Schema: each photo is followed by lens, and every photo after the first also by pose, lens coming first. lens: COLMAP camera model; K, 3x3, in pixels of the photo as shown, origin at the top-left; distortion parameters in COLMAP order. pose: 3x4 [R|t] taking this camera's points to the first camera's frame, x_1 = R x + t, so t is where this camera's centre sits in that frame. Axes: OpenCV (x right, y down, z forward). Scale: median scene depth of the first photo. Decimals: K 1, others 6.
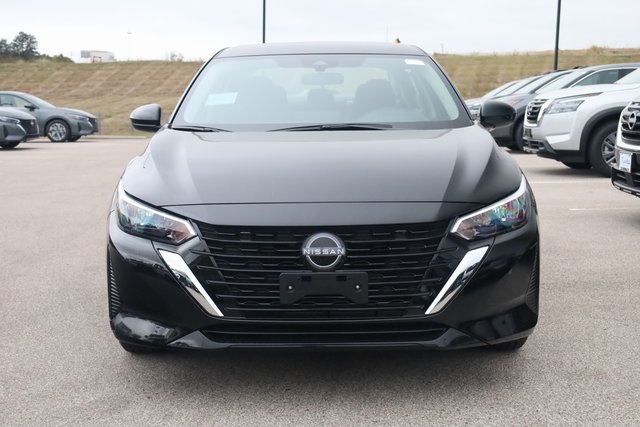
lens RADIAL K [[967.0, 0, 320.0], [0, 967.0, 213.5], [0, 0, 1]] dist [0.021285, 0.114500]
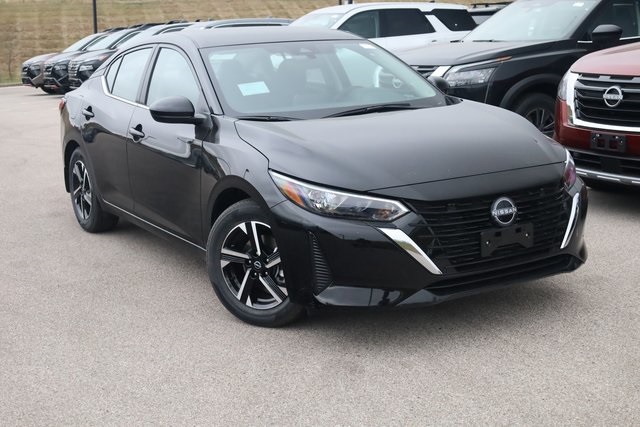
lens RADIAL K [[967.0, 0, 320.0], [0, 967.0, 213.5], [0, 0, 1]] dist [0.021285, 0.114500]
pose [[0.855558, -0.122866, 0.502916, -0.840929], [0.093195, 0.992112, 0.083838, -0.087380], [-0.509250, -0.024859, 0.860260, 0.022543]]
